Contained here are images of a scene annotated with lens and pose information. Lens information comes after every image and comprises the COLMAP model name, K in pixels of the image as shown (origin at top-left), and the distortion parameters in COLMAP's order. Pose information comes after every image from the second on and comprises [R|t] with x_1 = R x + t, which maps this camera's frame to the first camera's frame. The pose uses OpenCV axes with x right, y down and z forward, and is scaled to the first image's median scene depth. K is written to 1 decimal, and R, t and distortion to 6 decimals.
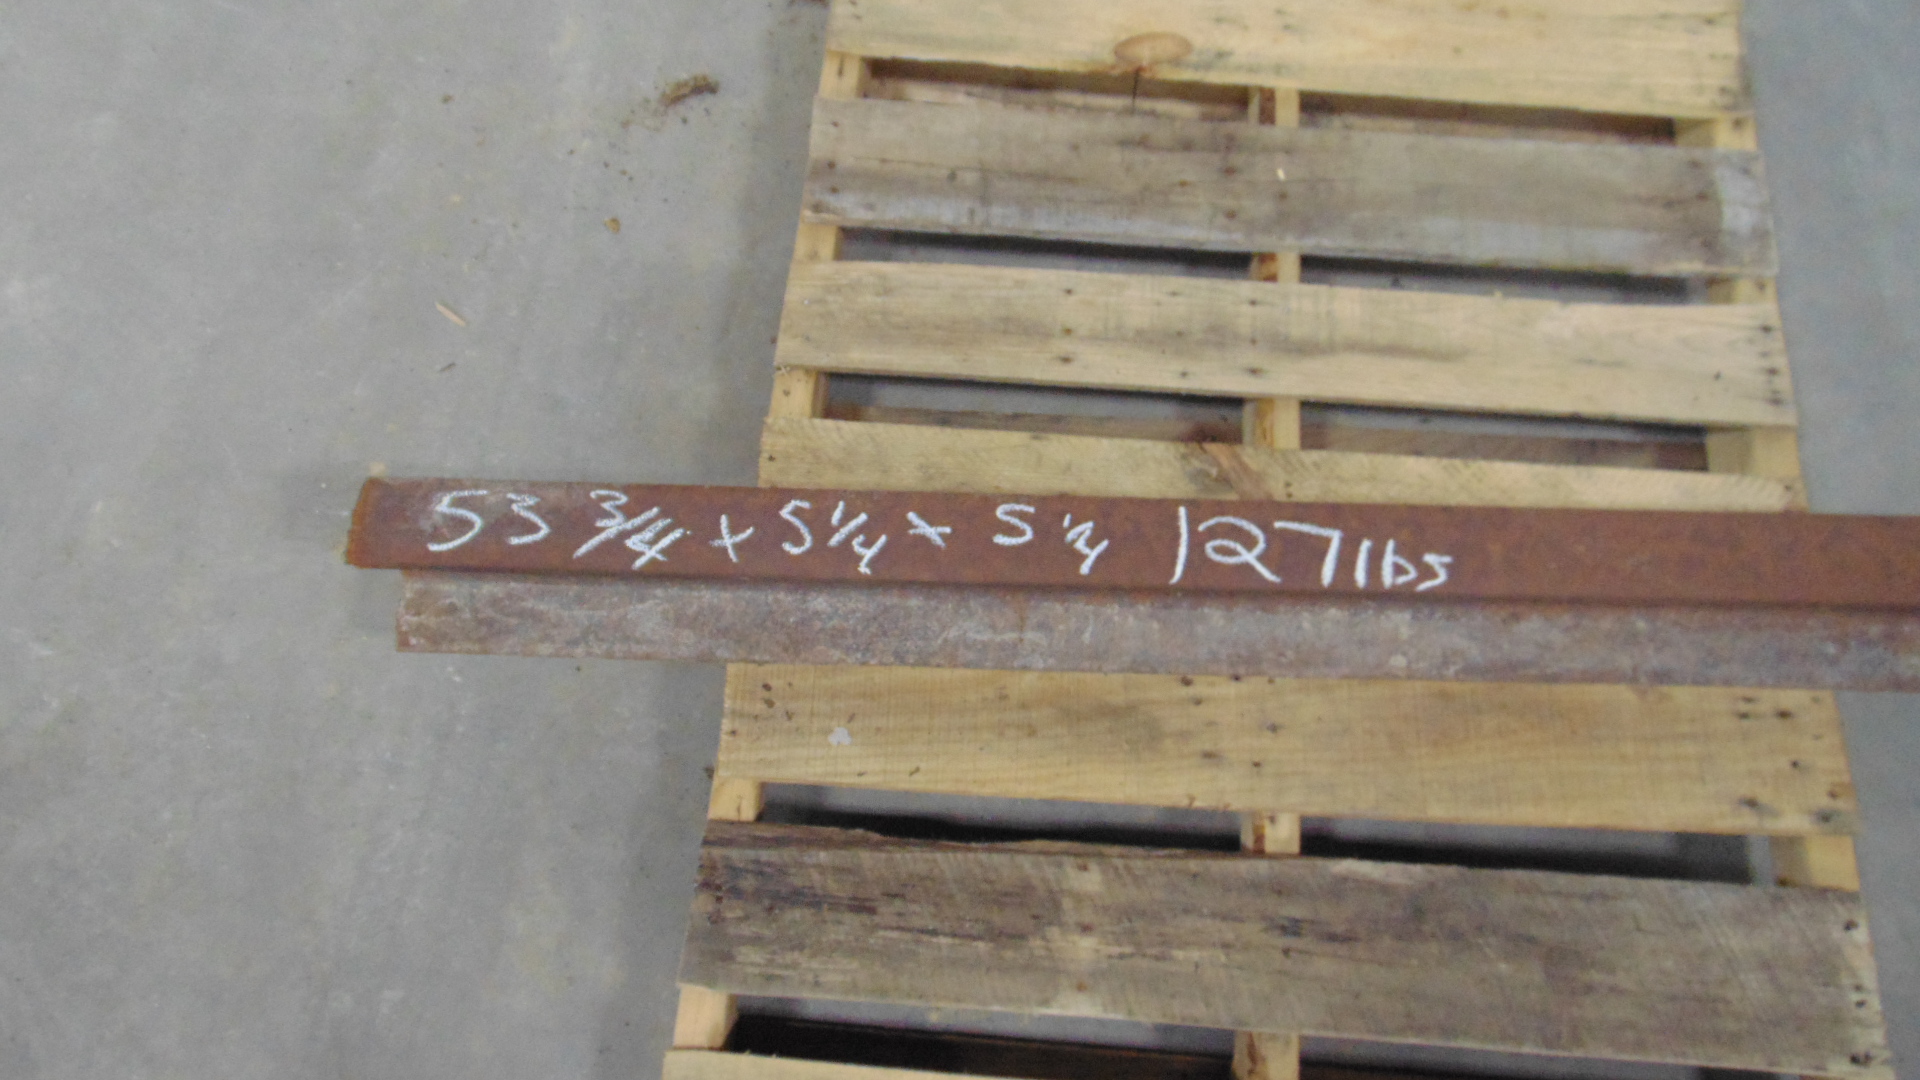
lens RADIAL K [[1474.3, 0, 955.3], [0, 1474.3, 540.8], [0, 0, 1]] dist [-0.048149, 0.104203]
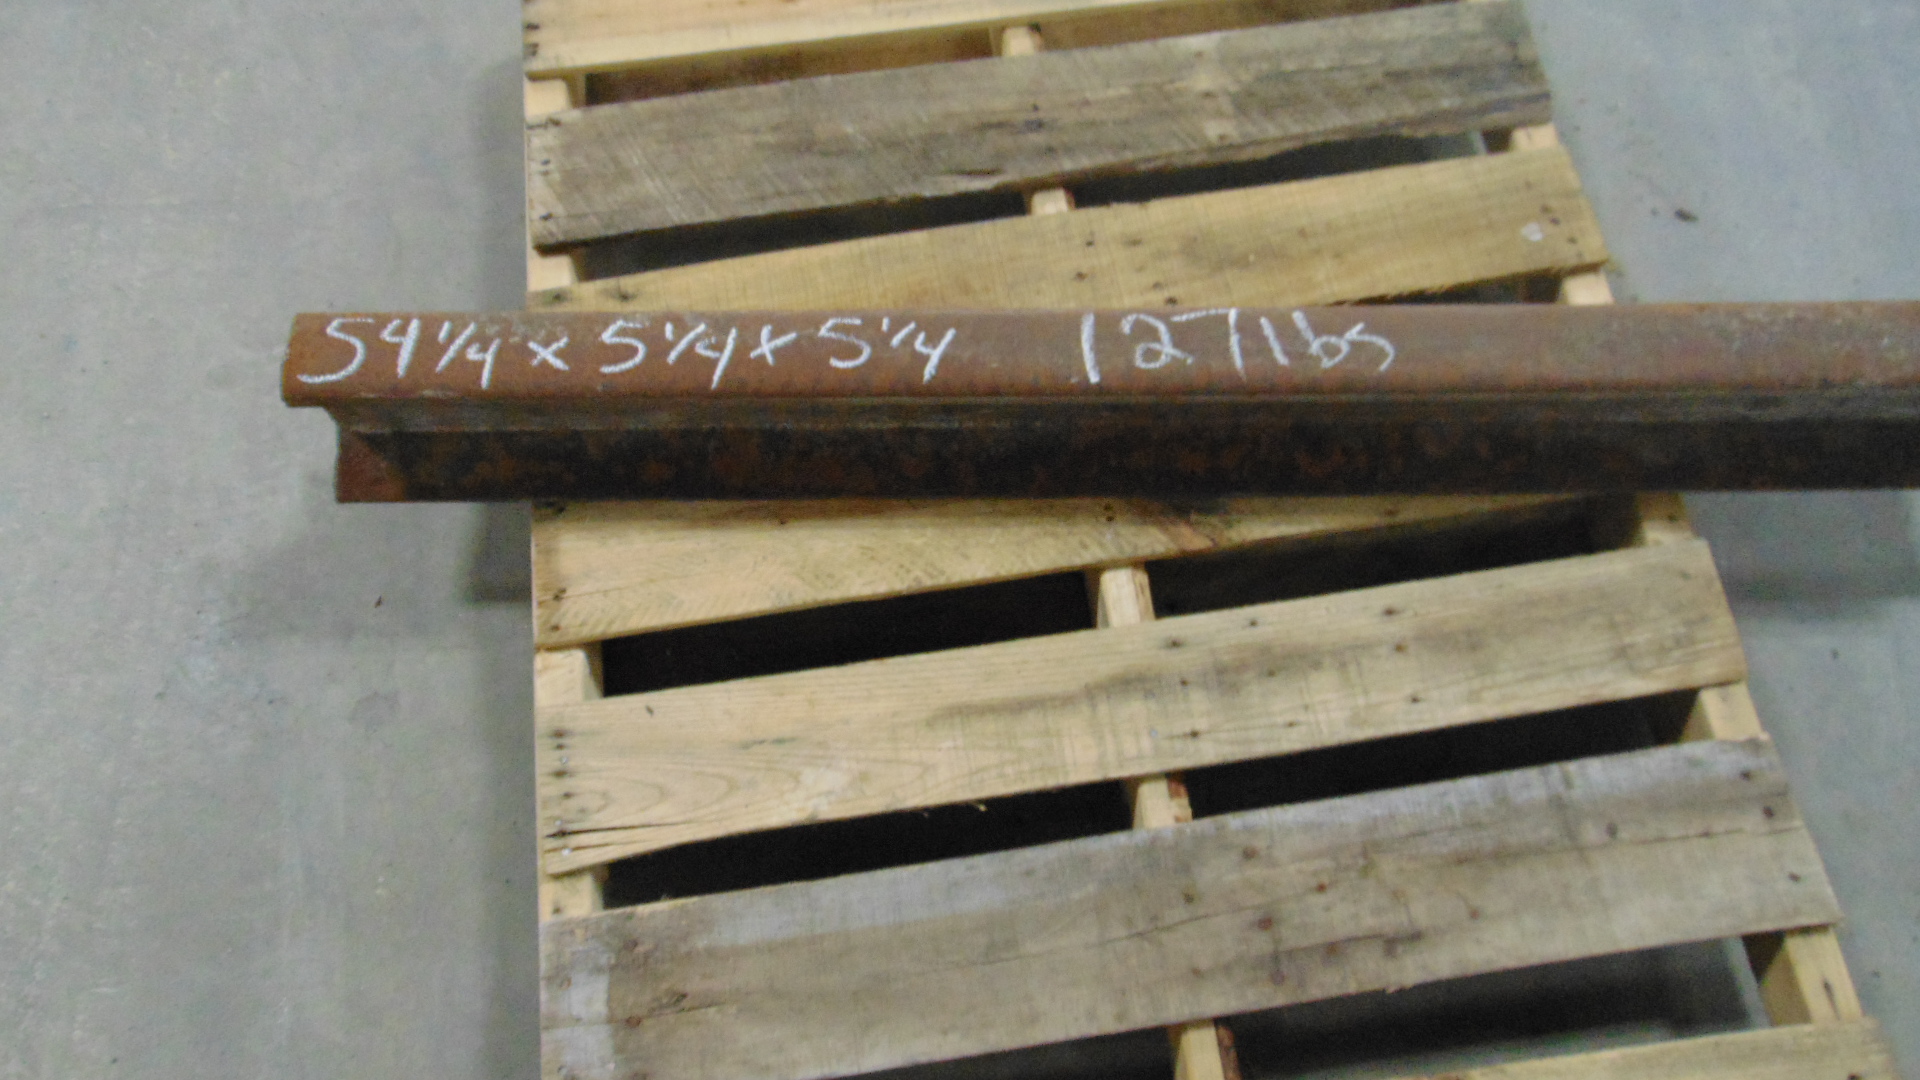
lens RADIAL K [[1474.3, 0, 955.3], [0, 1474.3, 540.8], [0, 0, 1]] dist [-0.048149, 0.104203]
pose [[-0.976392, 0.197290, -0.087955, 0.430533], [-0.202600, -0.695208, 0.689666, -0.699705], [0.074918, 0.691204, 0.718766, 0.377188]]
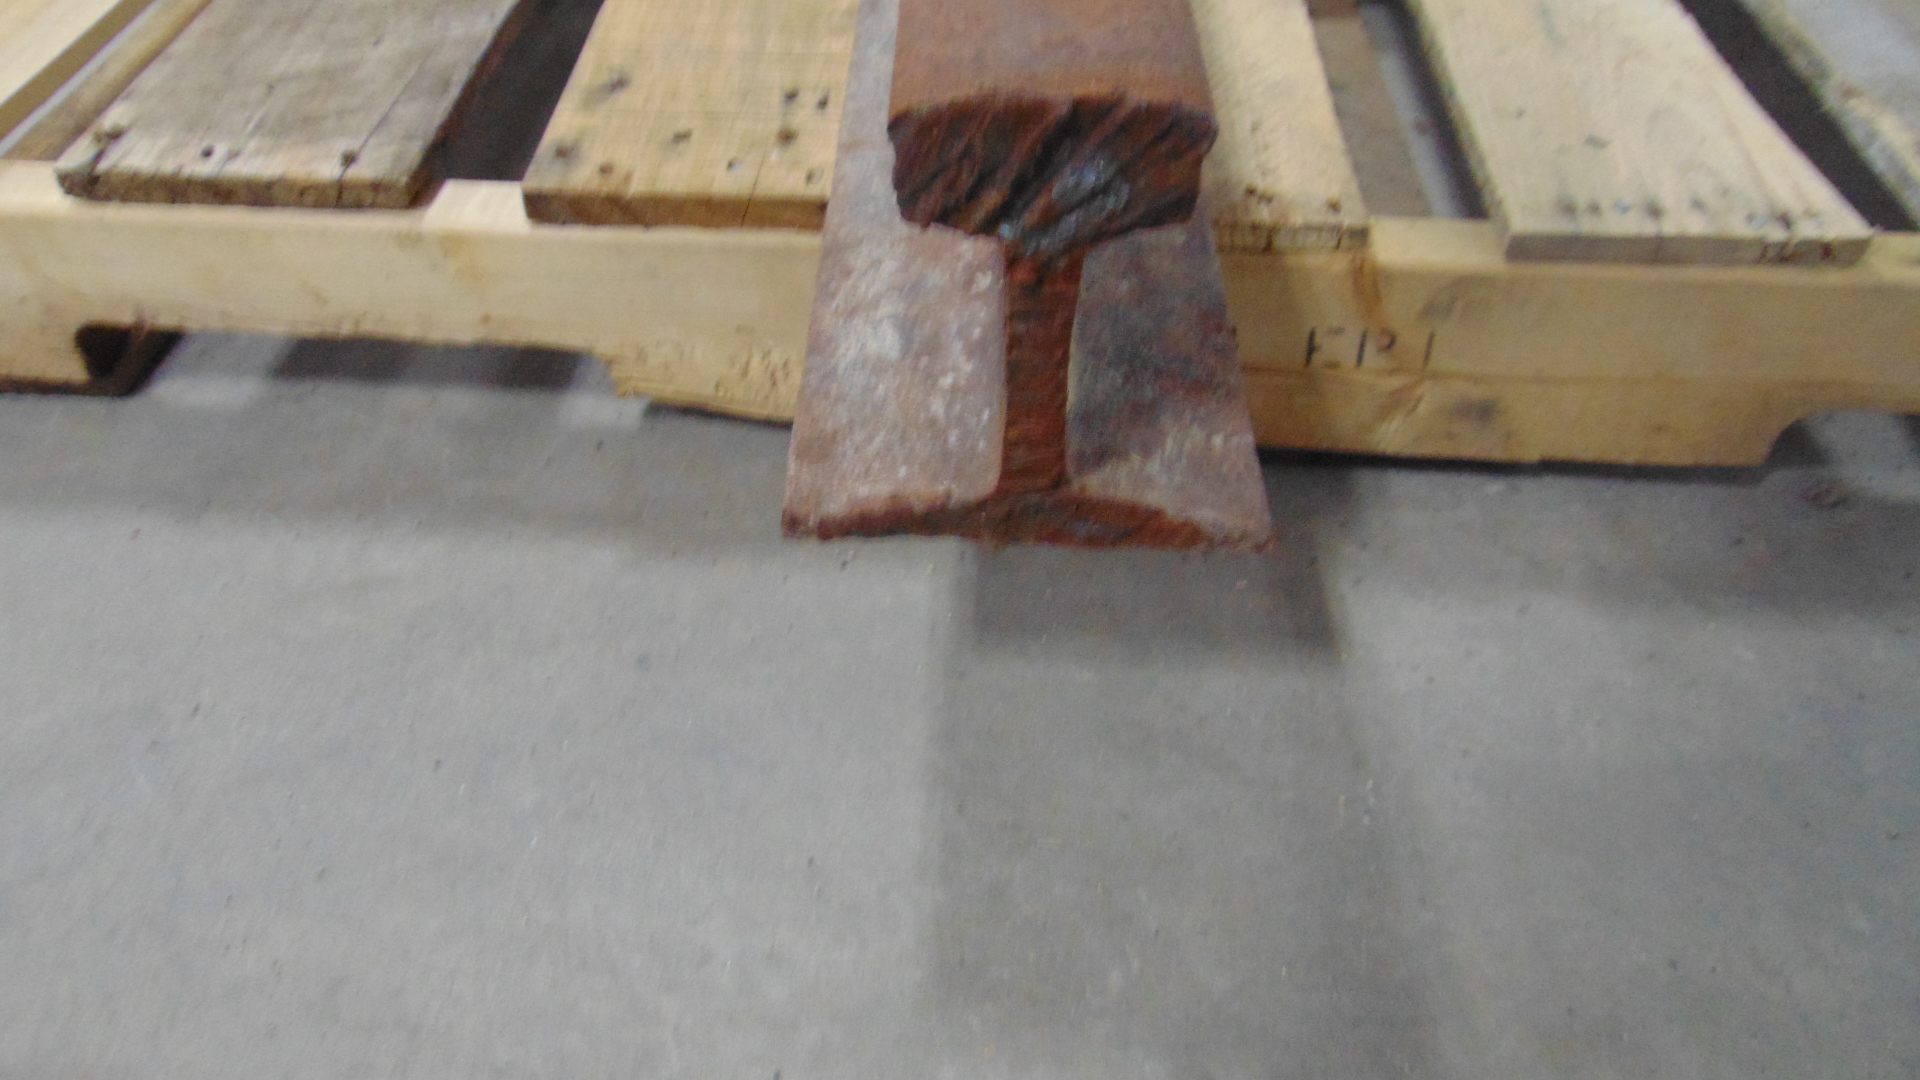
lens RADIAL K [[1474.3, 0, 955.3], [0, 1474.3, 540.8], [0, 0, 1]] dist [-0.048149, 0.104203]
pose [[0.005282, 0.680174, -0.733032, 1.010258], [-0.925374, 0.281165, 0.254222, -0.016655], [0.379018, 0.676986, 0.630900, 0.812692]]
